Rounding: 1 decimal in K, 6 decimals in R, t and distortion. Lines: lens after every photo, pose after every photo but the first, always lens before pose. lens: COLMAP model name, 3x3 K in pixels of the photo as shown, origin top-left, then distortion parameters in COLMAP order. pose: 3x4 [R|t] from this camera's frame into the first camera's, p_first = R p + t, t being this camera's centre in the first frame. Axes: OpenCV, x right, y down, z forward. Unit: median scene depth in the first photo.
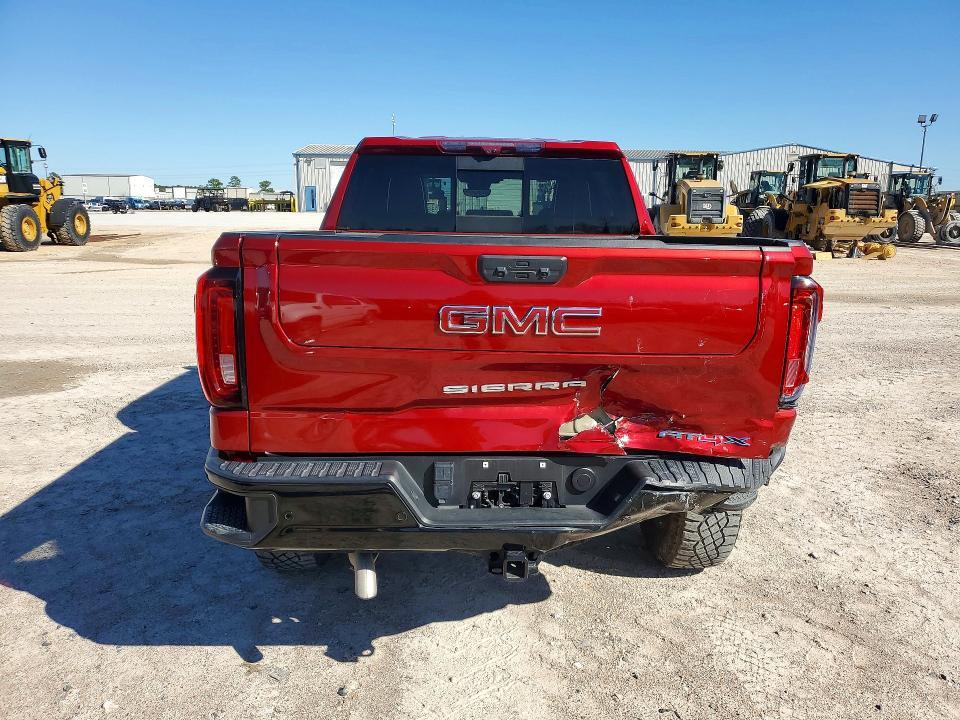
lens RADIAL K [[744.0, 0, 475.2], [0, 744.0, 361.6], [0, 0, 1]] dist [-0.006177, 0.039728]
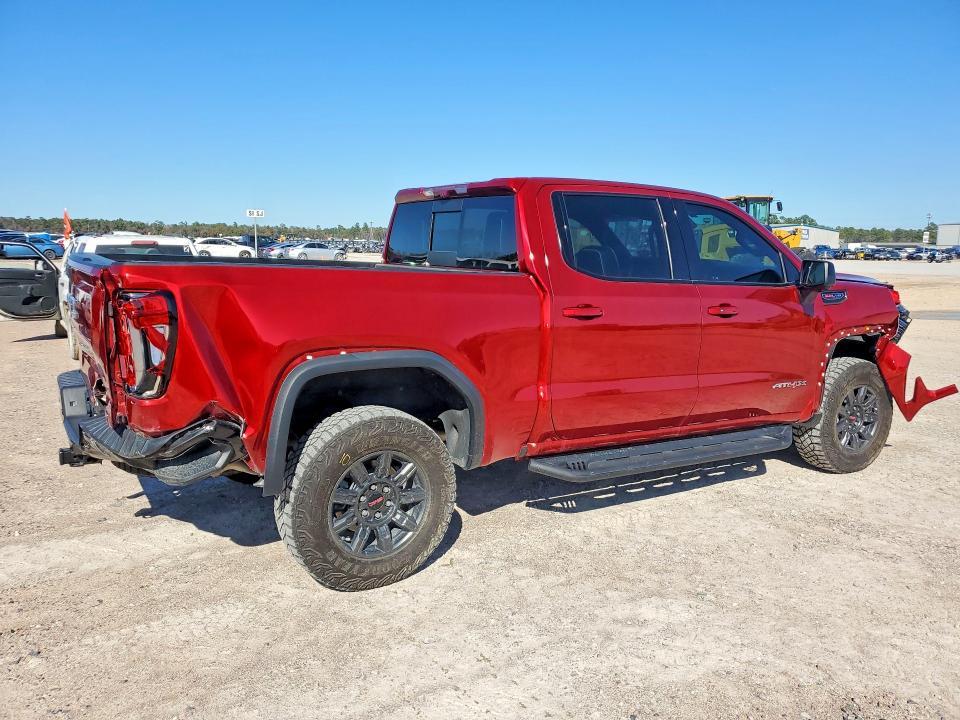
lens RADIAL K [[727.4, 0, 480.0], [0, 727.4, 360.0], [0, 0, 1]] dist [0.000012, 0.002917]
pose [[0.519555, 0.135305, -0.843656, 1.017007], [-0.187858, 0.981311, 0.041692, -0.093869], [0.833530, 0.136826, 0.535263, 0.483500]]
